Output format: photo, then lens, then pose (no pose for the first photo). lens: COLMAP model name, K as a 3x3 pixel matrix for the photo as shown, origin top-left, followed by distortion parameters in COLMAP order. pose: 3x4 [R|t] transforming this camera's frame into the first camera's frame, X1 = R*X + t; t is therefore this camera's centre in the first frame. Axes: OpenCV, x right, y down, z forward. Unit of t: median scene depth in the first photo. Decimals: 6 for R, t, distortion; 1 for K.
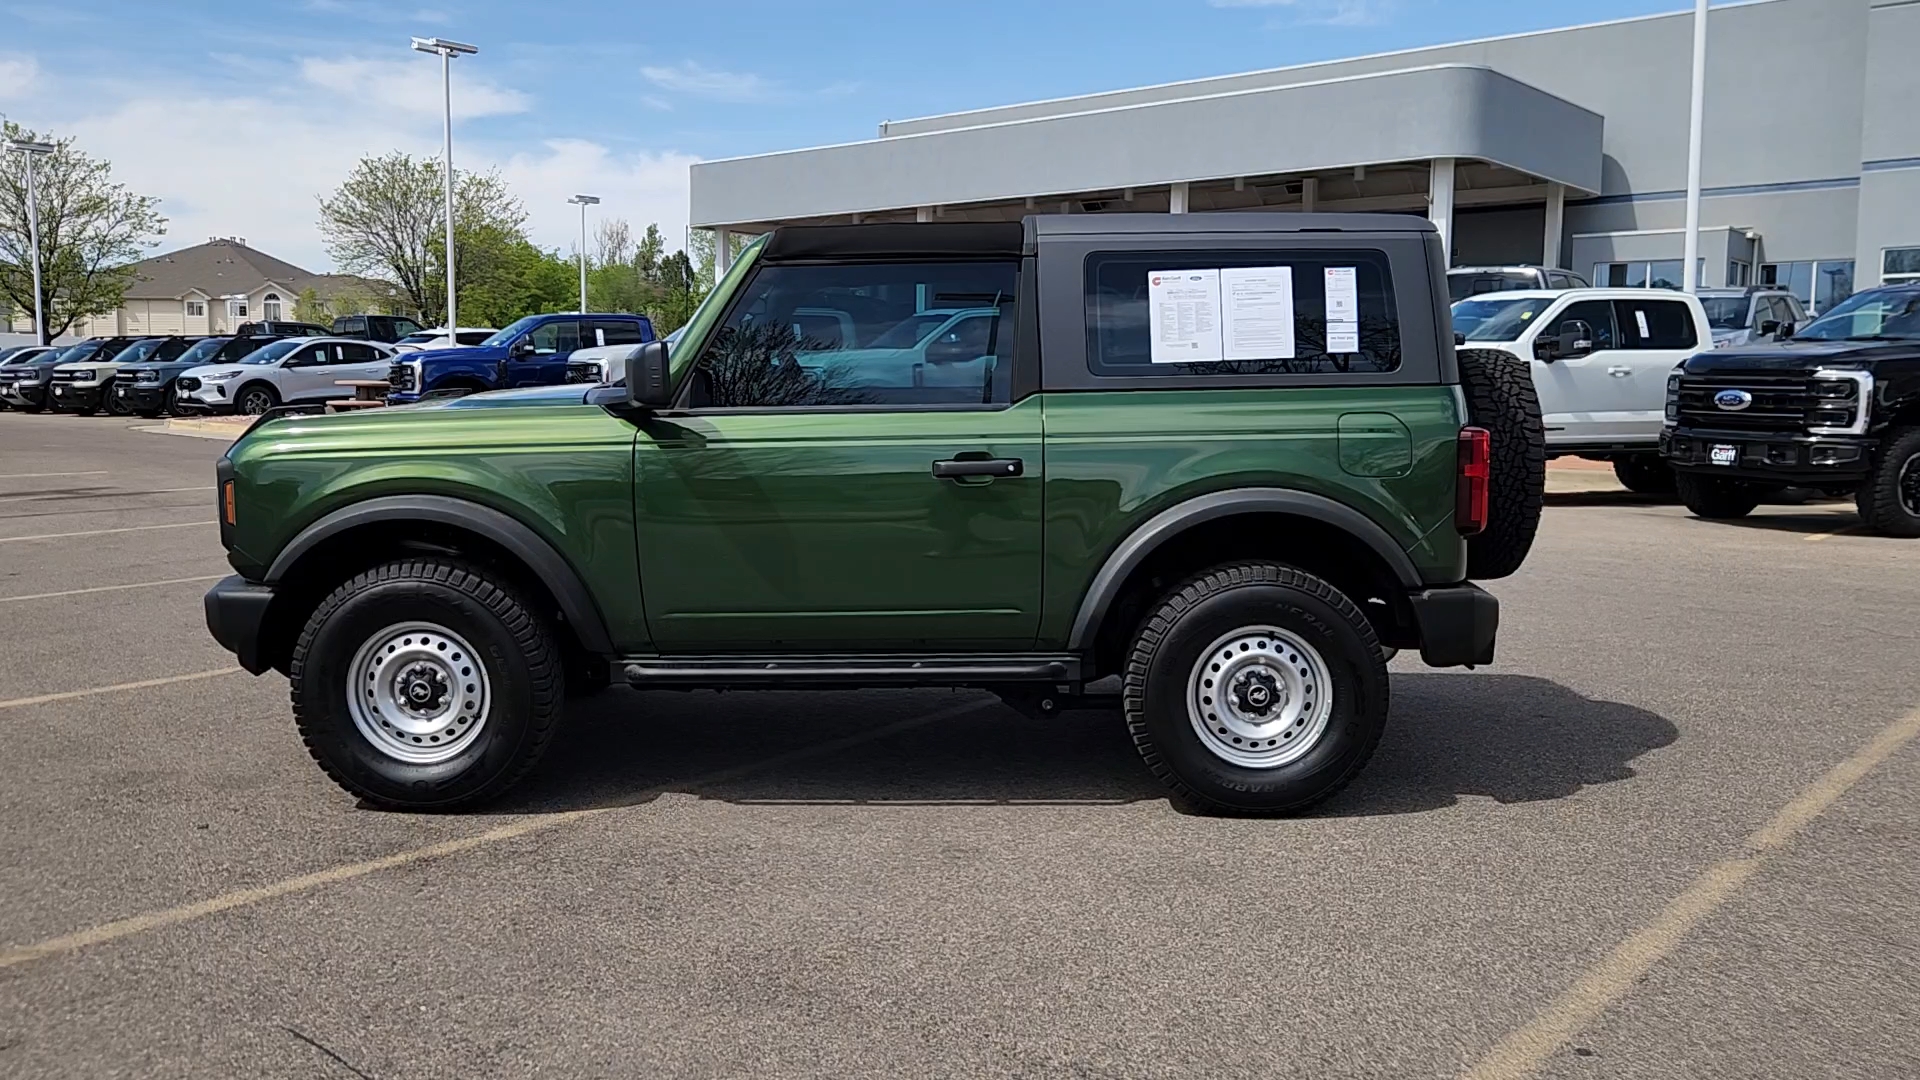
lens RADIAL K [[1630.5, 0, 949.1], [0, 1630.5, 538.9], [0, 0, 1]] dist [0.031488, -0.015955]
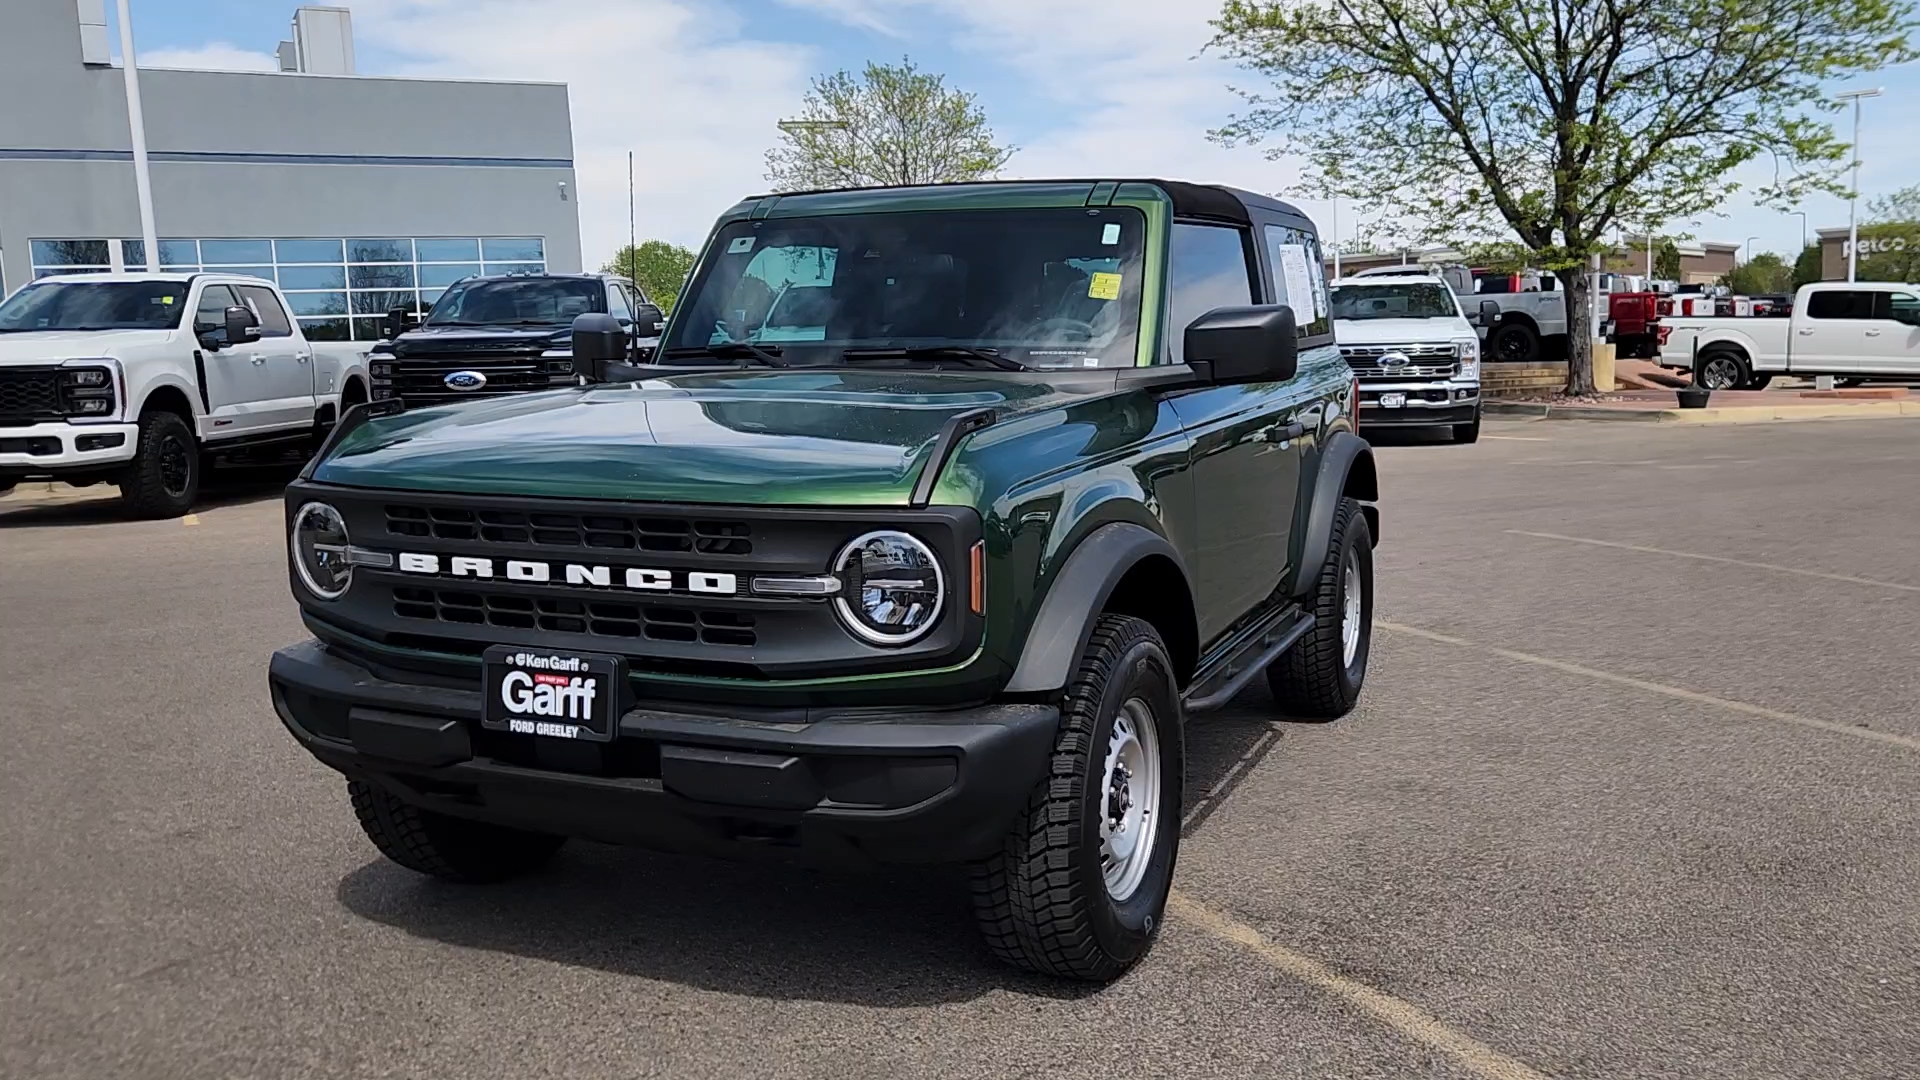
lens RADIAL K [[1630.5, 0, 945.0], [0, 1630.5, 542.2], [0, 0, 1]] dist [0.031488, -0.015955]
pose [[0.397052, -0.130440, 0.908480, -0.987183], [0.125774, 0.988244, 0.086923, -0.089550], [-0.909137, 0.079750, 0.408790, 0.768872]]
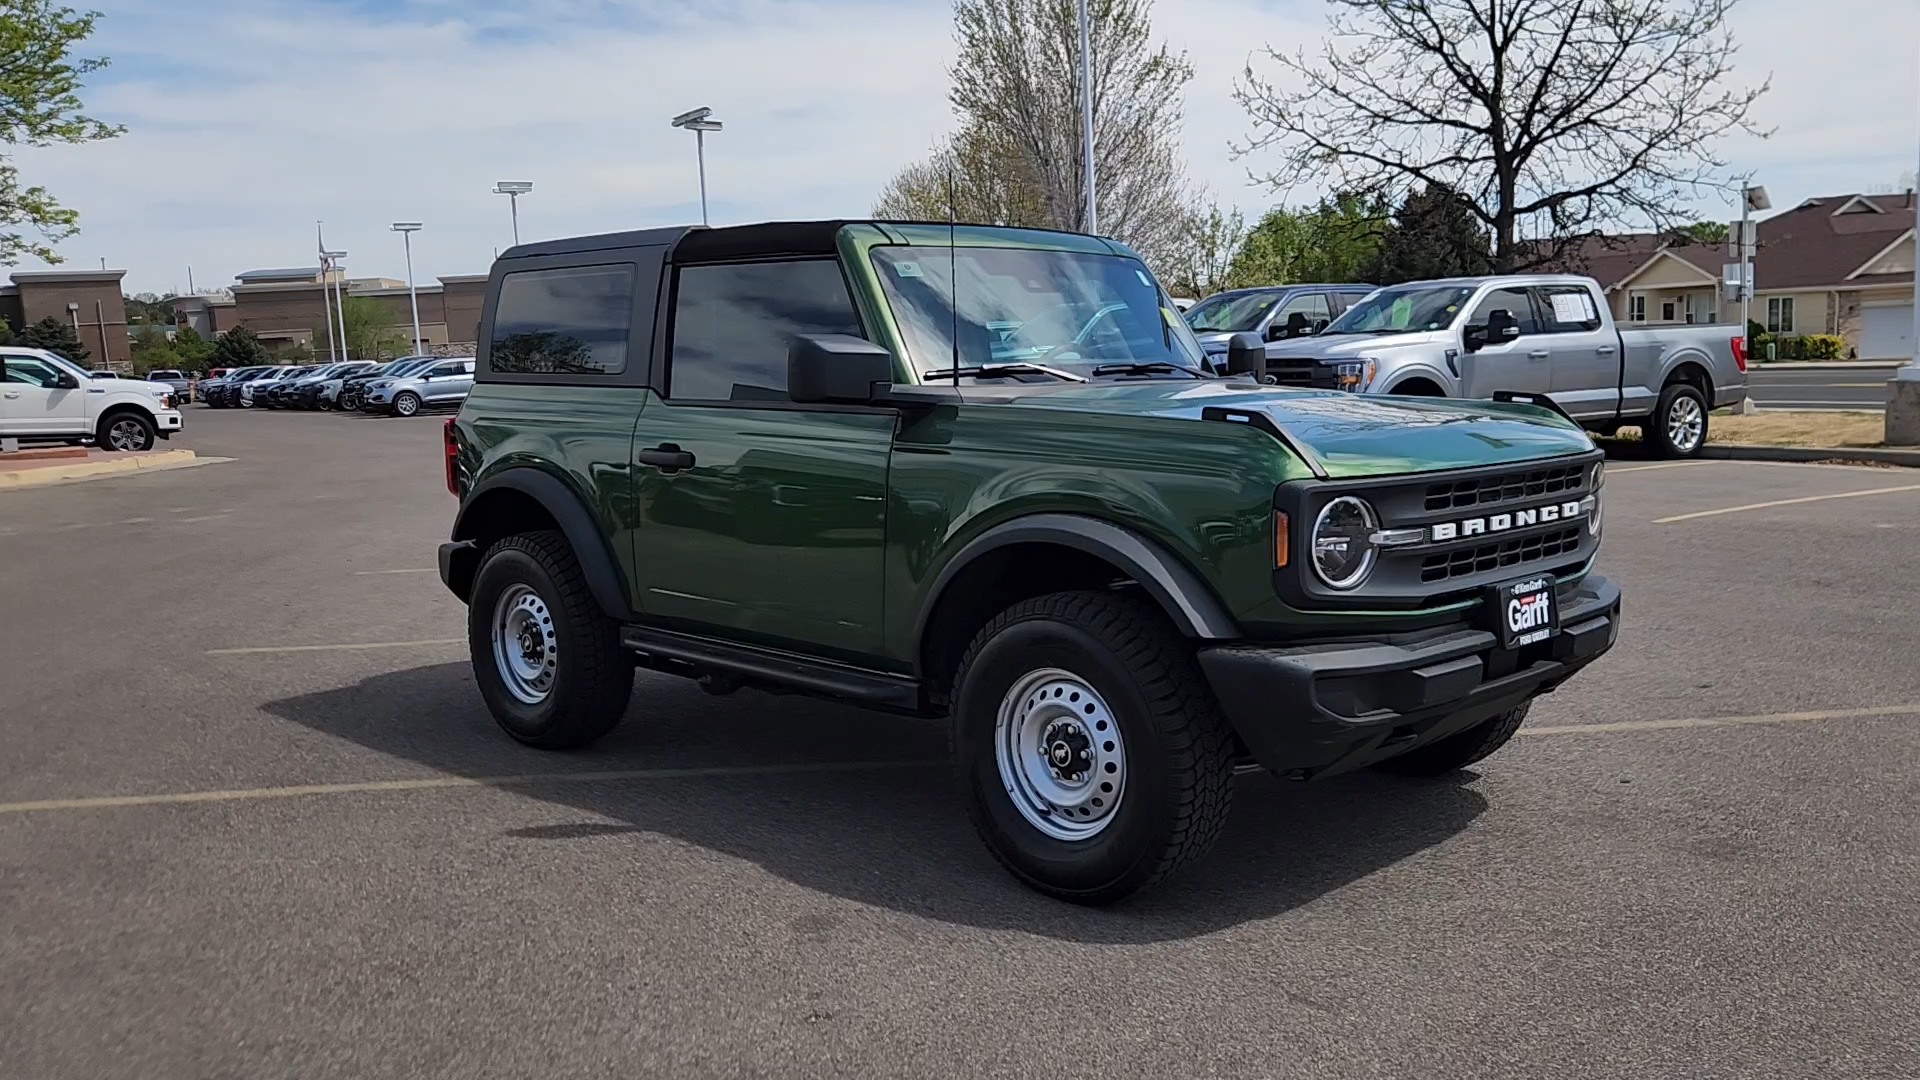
lens RADIAL K [[1630.5, 0, 951.3], [0, 1630.5, 543.9], [0, 0, 1]] dist [0.031488, -0.015955]
pose [[-0.723548, -0.067064, 0.687009, -0.836432], [0.102614, 0.973760, 0.203129, -0.229278], [-0.682605, 0.217470, -0.697680, 1.954898]]
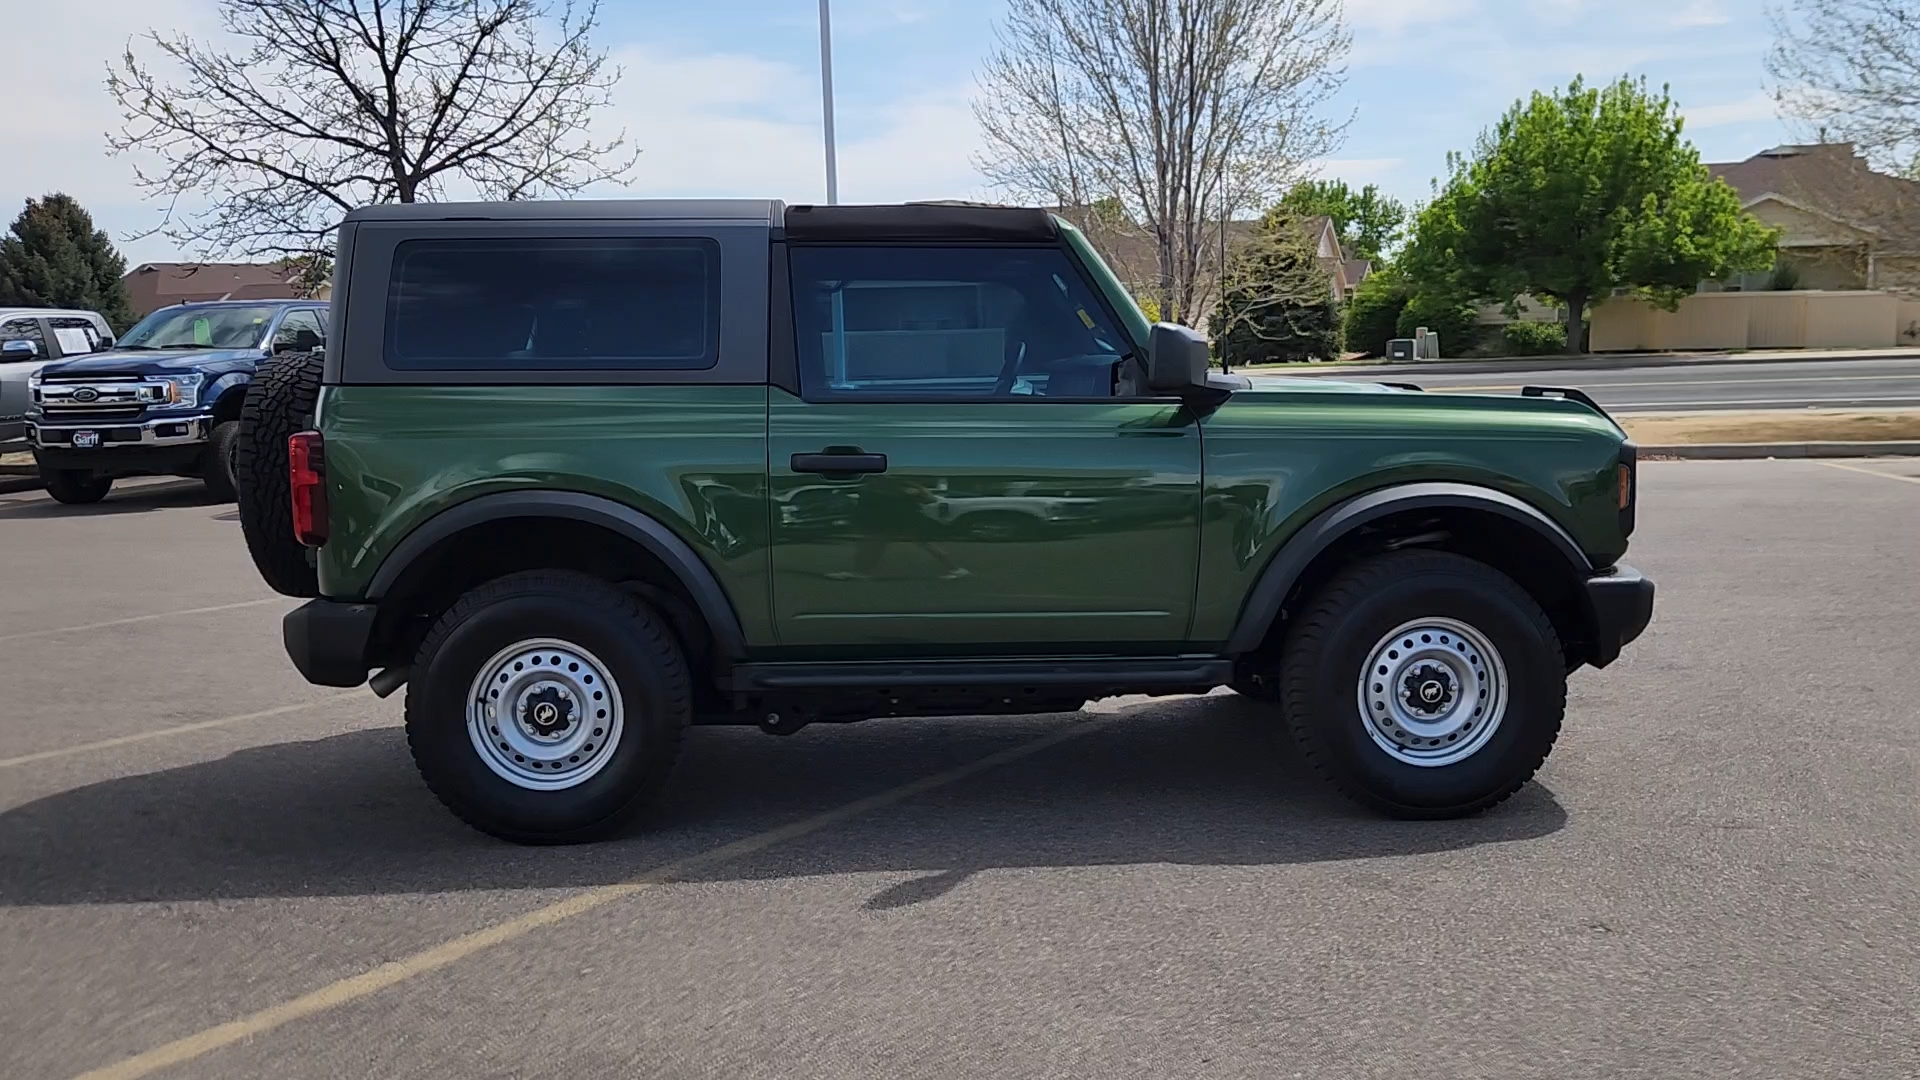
lens RADIAL K [[1630.5, 0, 945.6], [0, 1630.5, 535.1], [0, 0, 1]] dist [0.031488, -0.015955]
pose [[-0.998223, 0.021925, -0.055403, 0.015785], [0.008744, 0.973674, 0.227776, -0.258581], [0.058939, 0.226887, -0.972136, 2.246774]]
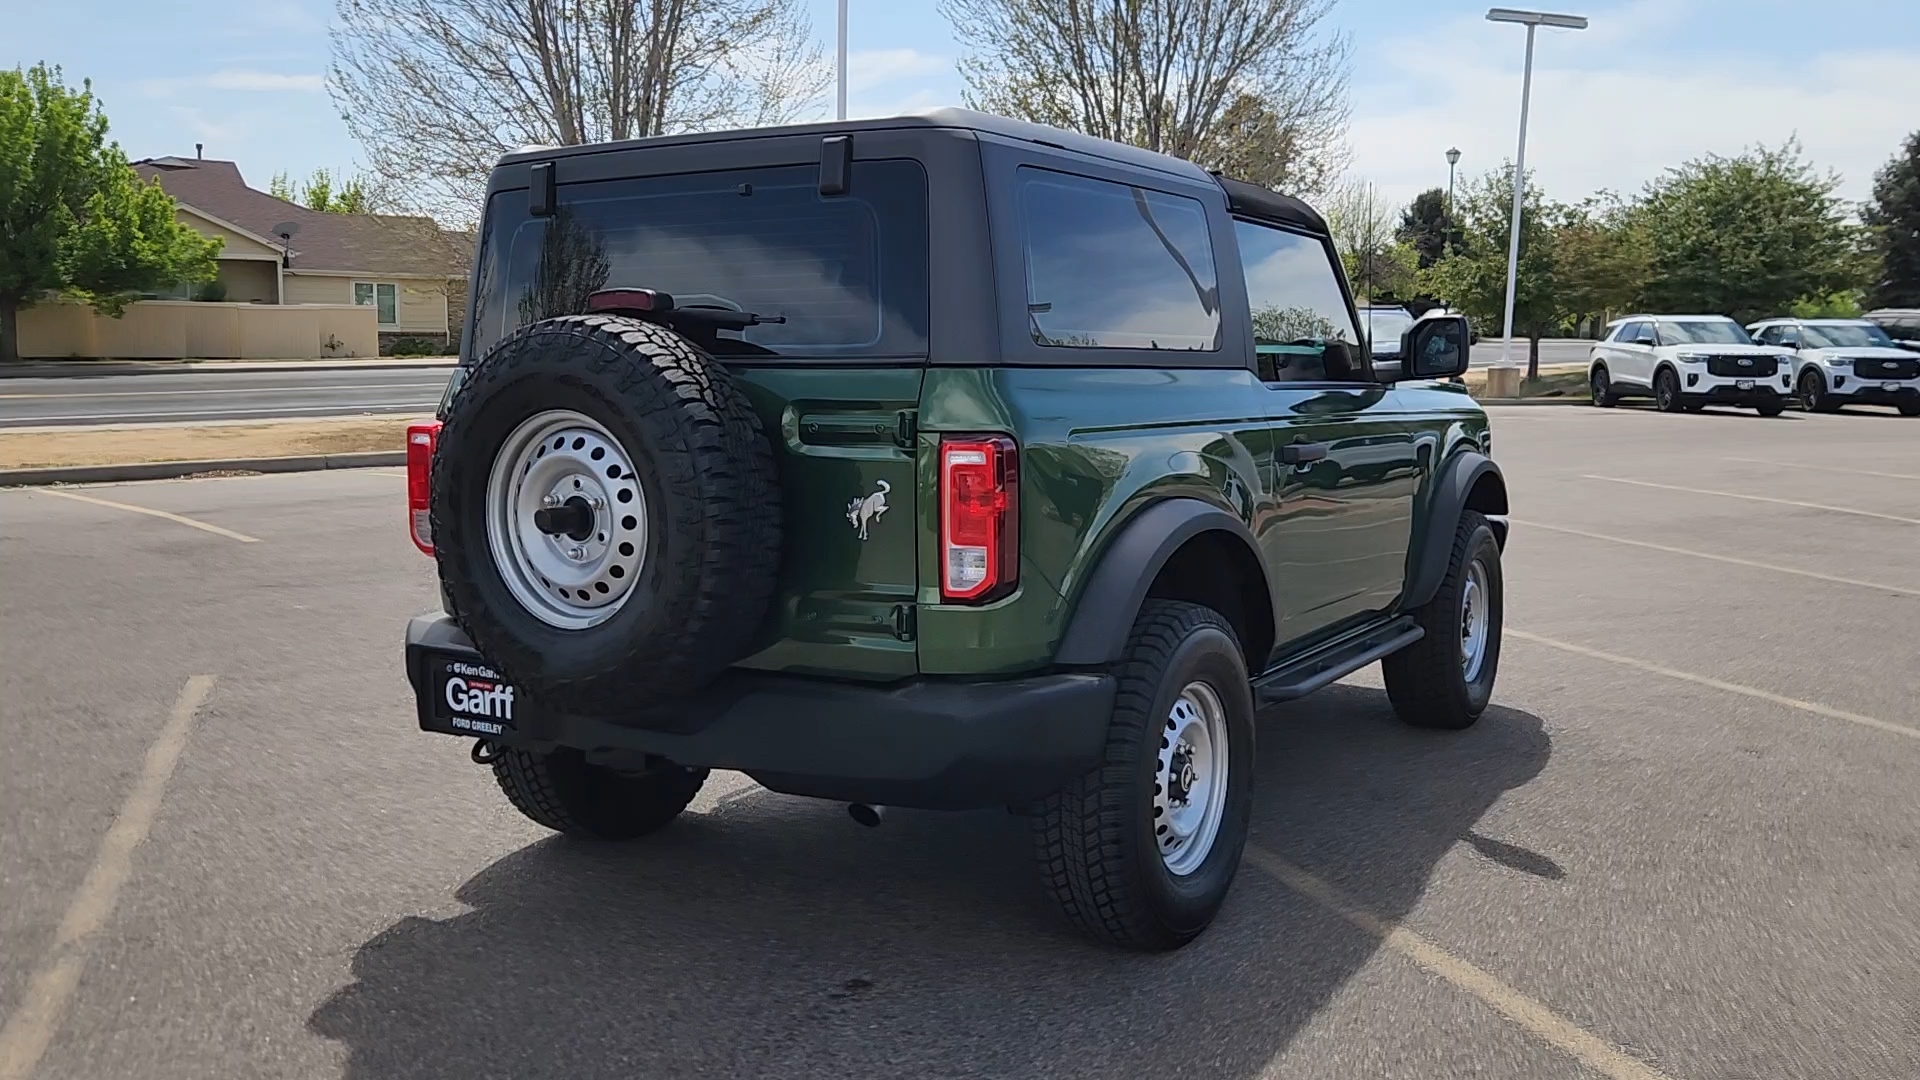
lens RADIAL K [[1630.5, 0, 951.9], [0, 1630.5, 540.4], [0, 0, 1]] dist [0.031488, -0.015955]
pose [[-0.508404, 0.098828, -0.855429, 0.872660], [-0.102655, 0.979353, 0.174155, -0.174535], [0.854978, 0.176355, -0.487762, 1.606746]]
